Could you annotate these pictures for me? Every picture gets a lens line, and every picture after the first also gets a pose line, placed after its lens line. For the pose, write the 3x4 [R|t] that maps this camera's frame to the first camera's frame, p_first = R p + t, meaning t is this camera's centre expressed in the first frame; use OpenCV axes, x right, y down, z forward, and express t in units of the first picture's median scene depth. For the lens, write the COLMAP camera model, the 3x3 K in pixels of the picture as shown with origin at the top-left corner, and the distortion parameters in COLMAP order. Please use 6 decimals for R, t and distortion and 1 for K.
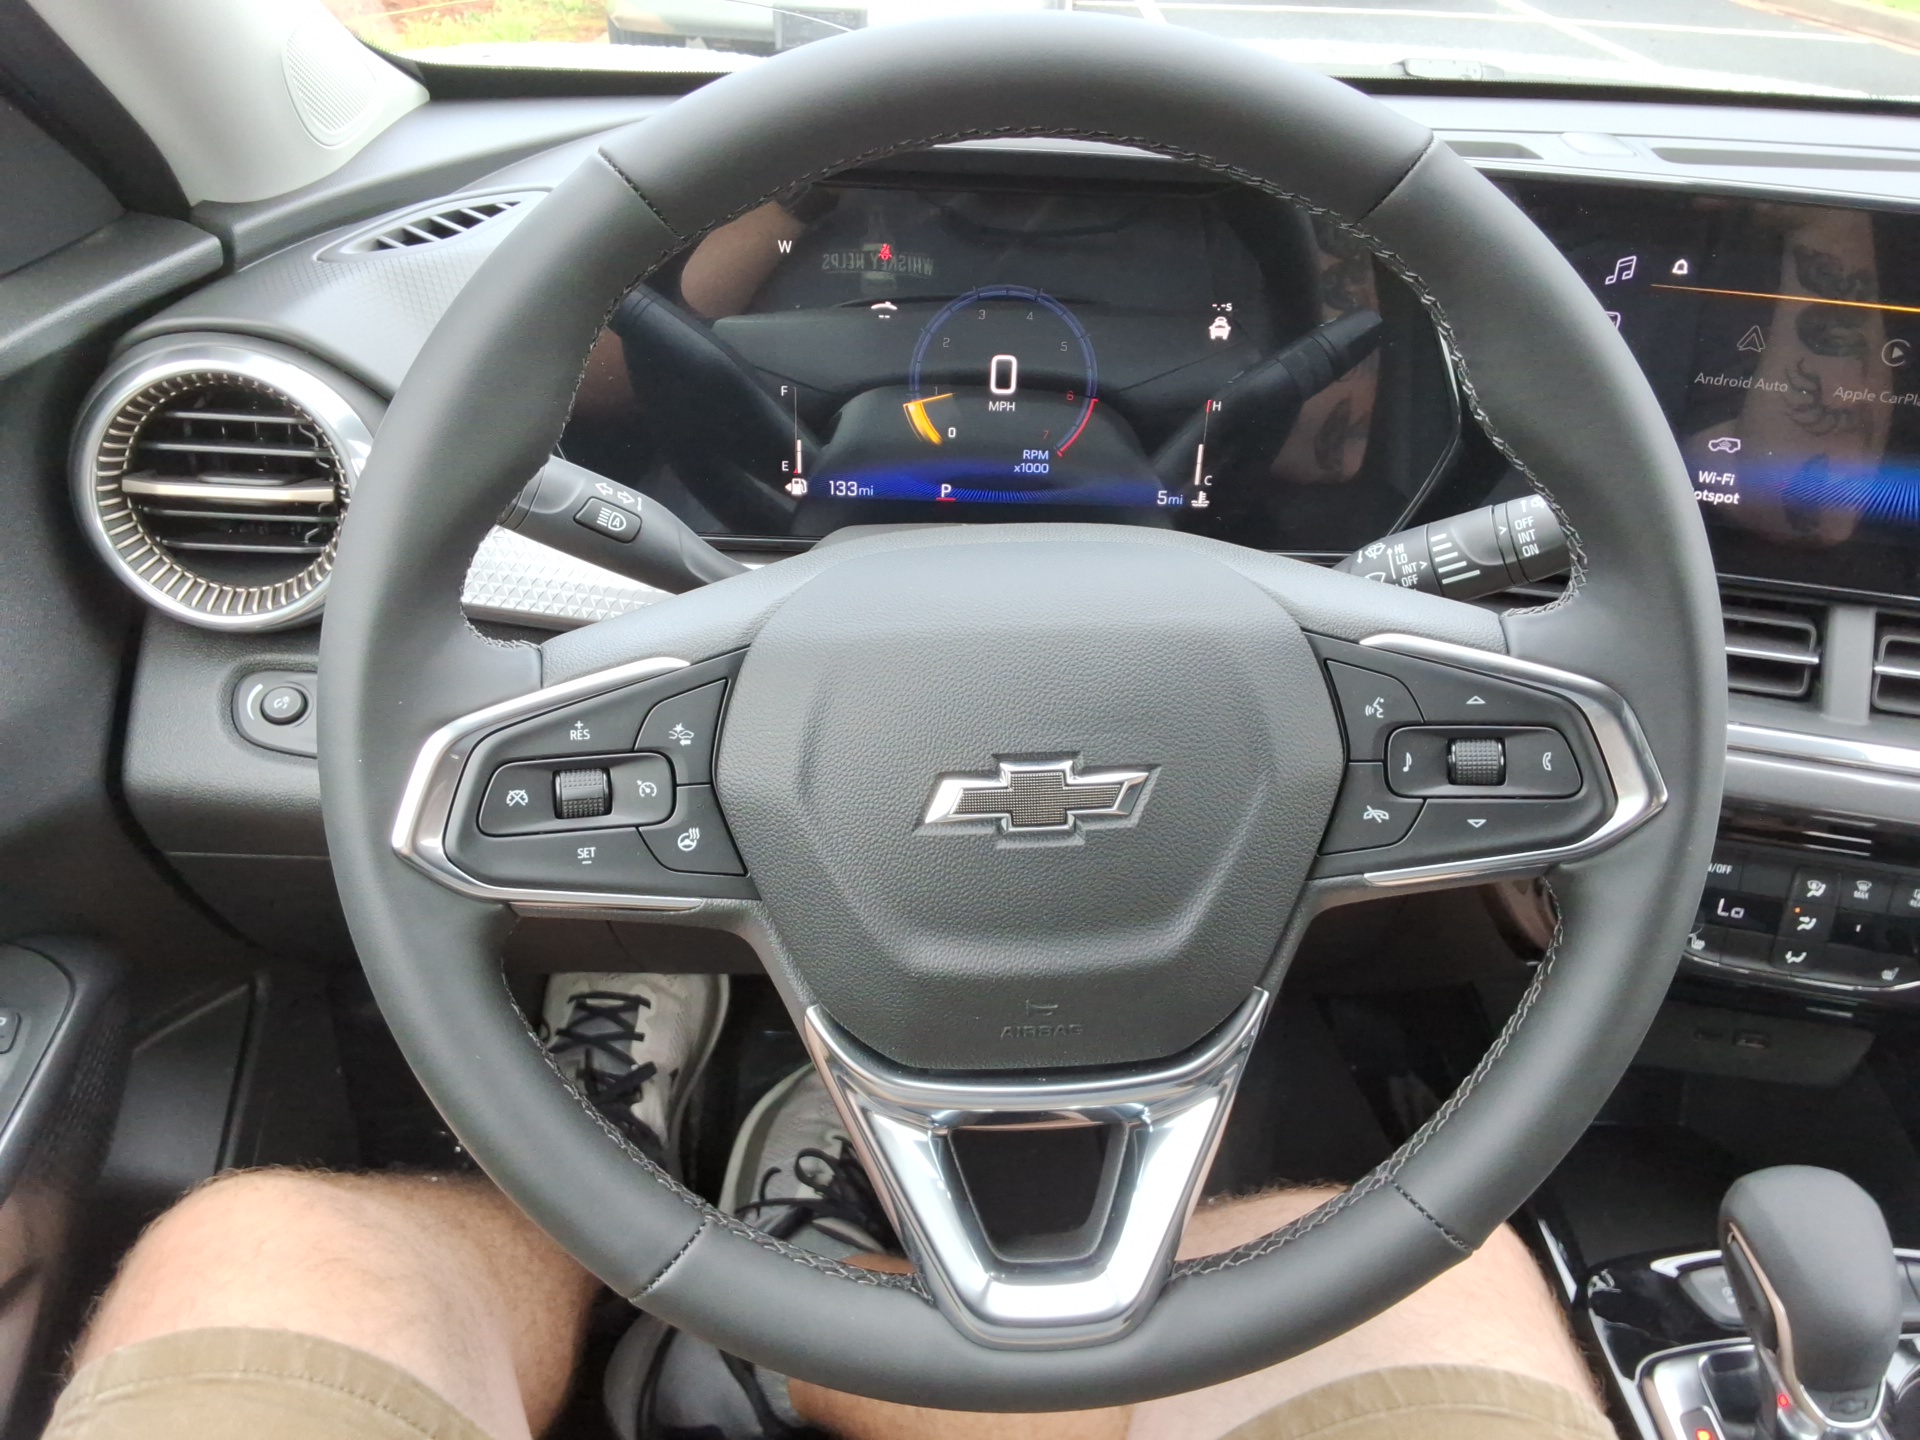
lens RADIAL K [[1561.6, 0, 976.6], [0, 1561.6, 712.0], [0, 0, 1]] dist [0.148947, -0.245320]
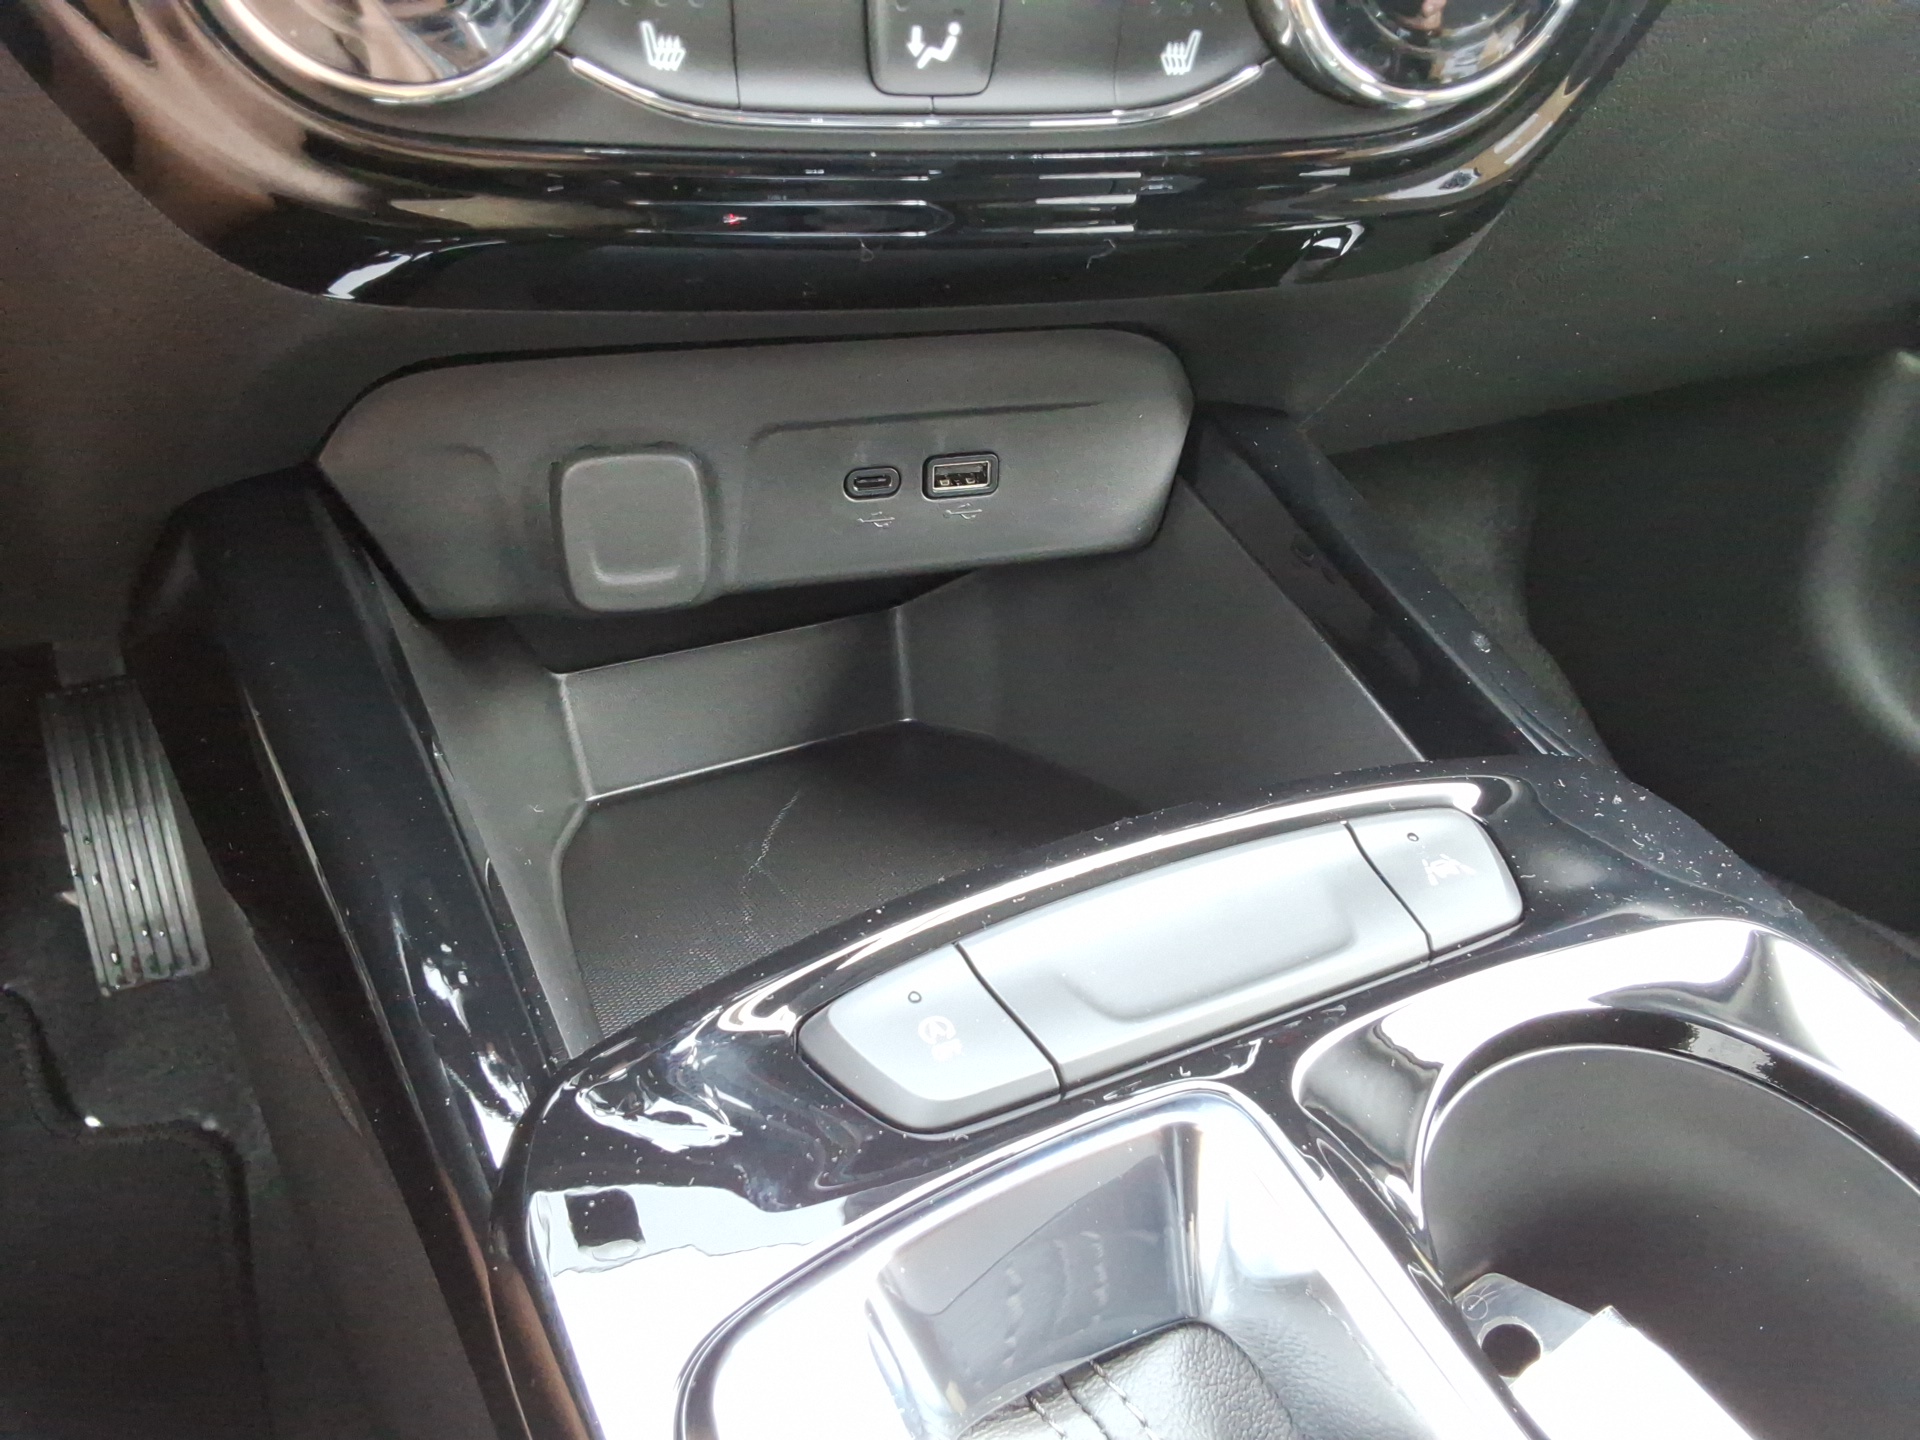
lens RADIAL K [[1561.6, 0, 976.6], [0, 1561.6, 712.0], [0, 0, 1]] dist [0.148947, -0.245320]
pose [[0.906279, -0.233729, 0.352178, 0.477158], [0.193410, 0.970170, 0.146157, 0.316281], [-0.375834, -0.064344, 0.924451, 0.873221]]
